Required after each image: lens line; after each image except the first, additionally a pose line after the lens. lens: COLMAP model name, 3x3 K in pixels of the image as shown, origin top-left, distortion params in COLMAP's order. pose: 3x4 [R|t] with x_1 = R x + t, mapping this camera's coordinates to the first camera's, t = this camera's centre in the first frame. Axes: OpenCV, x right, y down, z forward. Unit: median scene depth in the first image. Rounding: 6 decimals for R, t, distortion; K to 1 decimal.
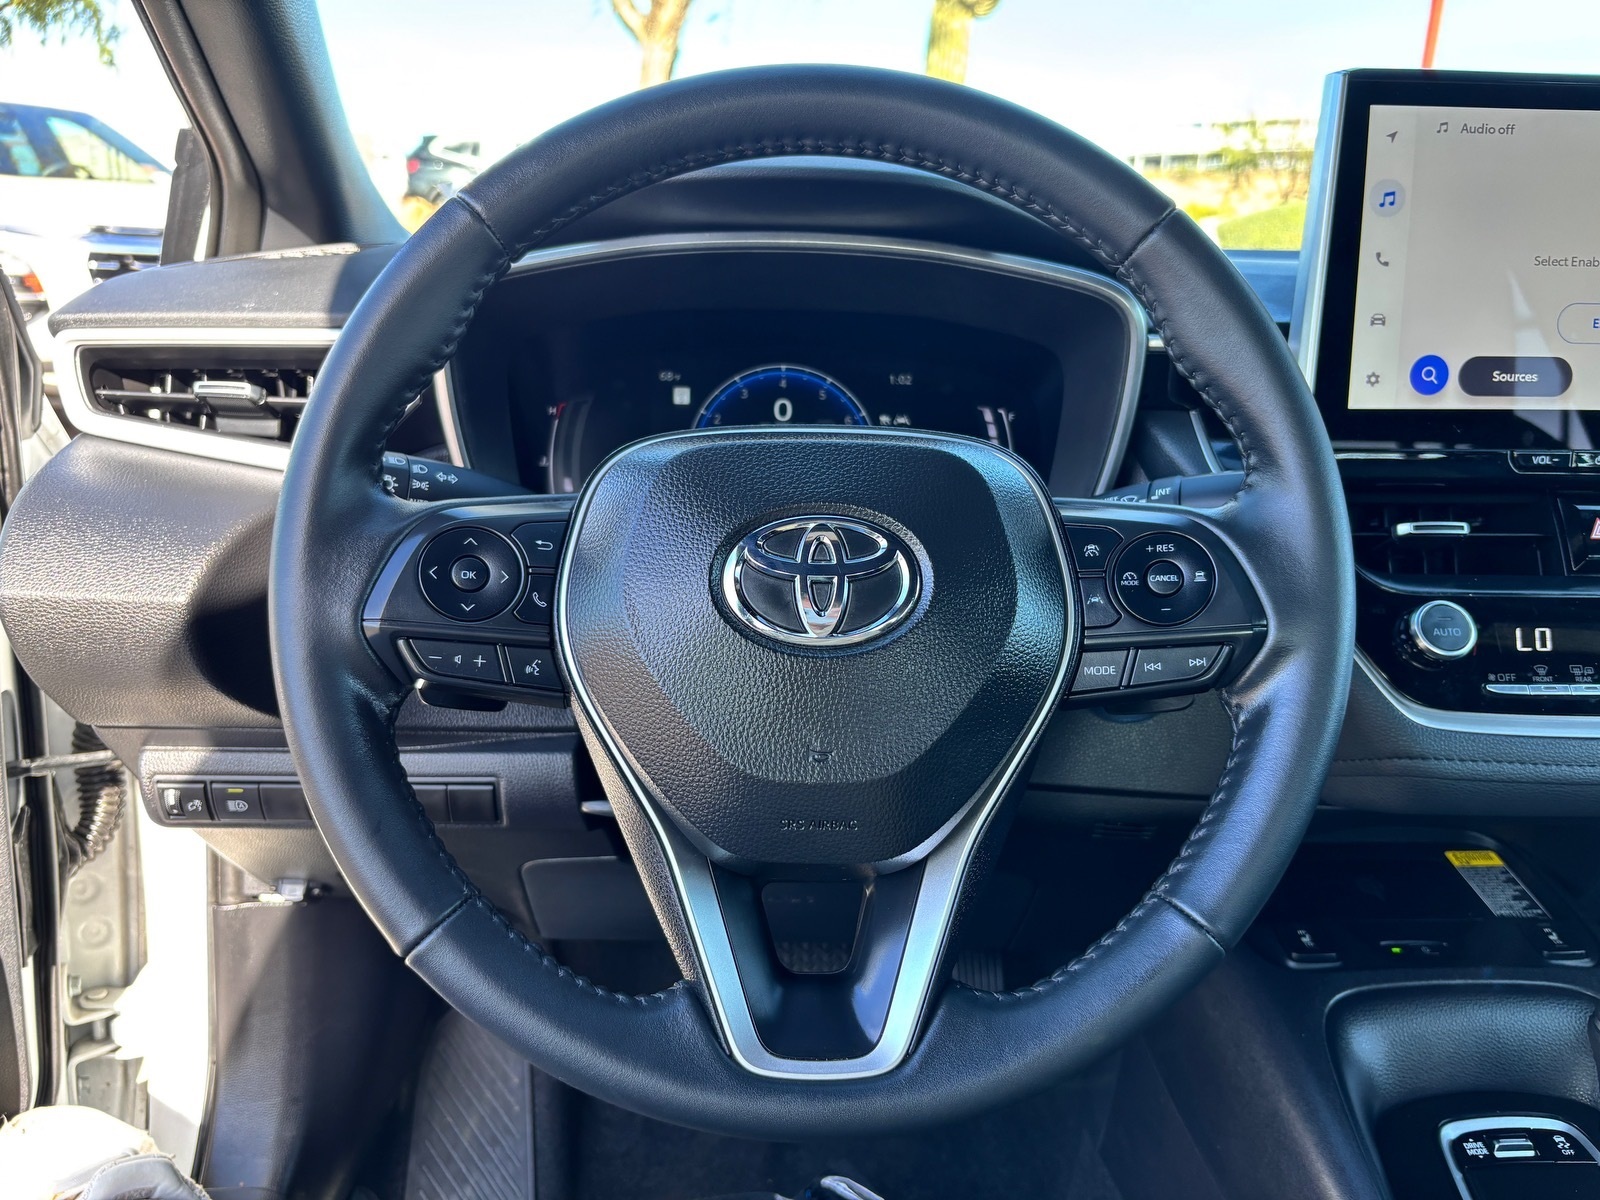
lens RADIAL K [[1221.6, 0, 787.0], [0, 1221.6, 607.8], [0, 0, 1]] dist [0.011523, -0.029130]
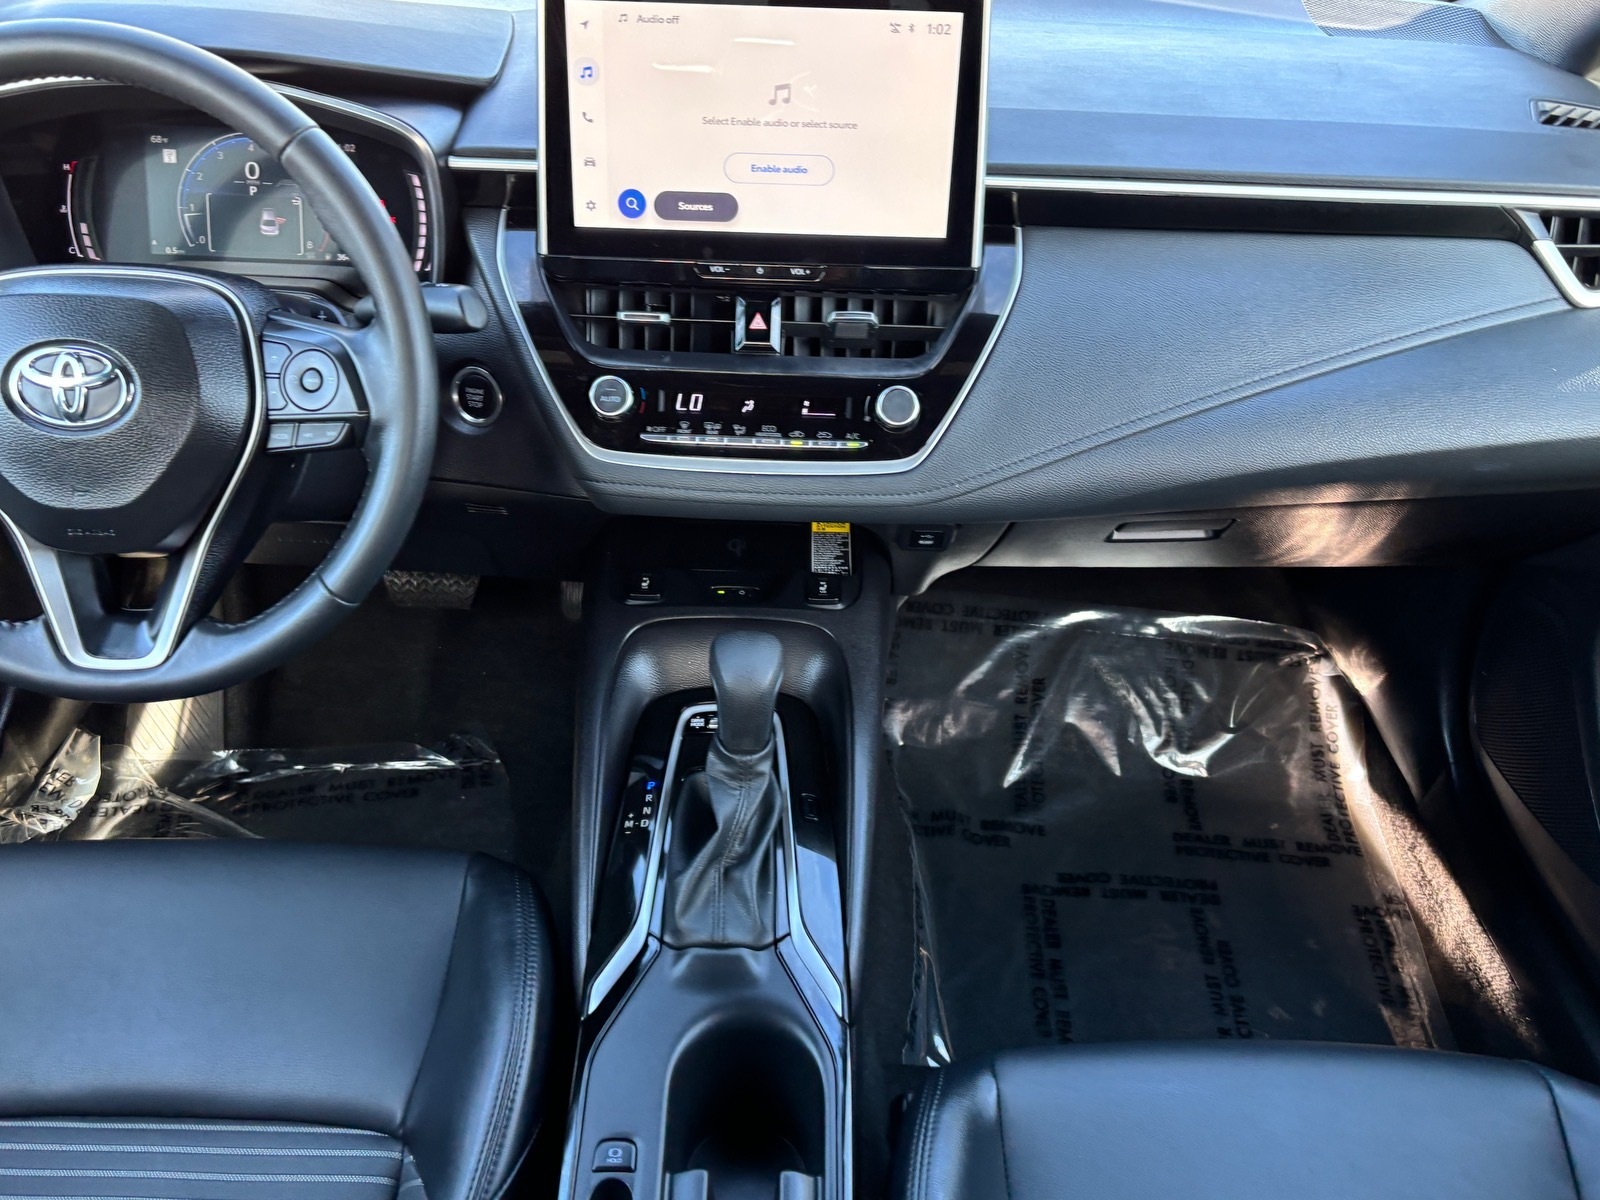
lens RADIAL K [[1398.4, 0, 812.7], [0, 1398.4, 592.8], [0, 0, 1]] dist [0.015994, -0.007448]
pose [[0.999396, 0.032473, -0.012361, 0.805588], [-0.026832, 0.947290, 0.319251, -0.301023], [0.022077, -0.318726, 0.947590, -0.660587]]
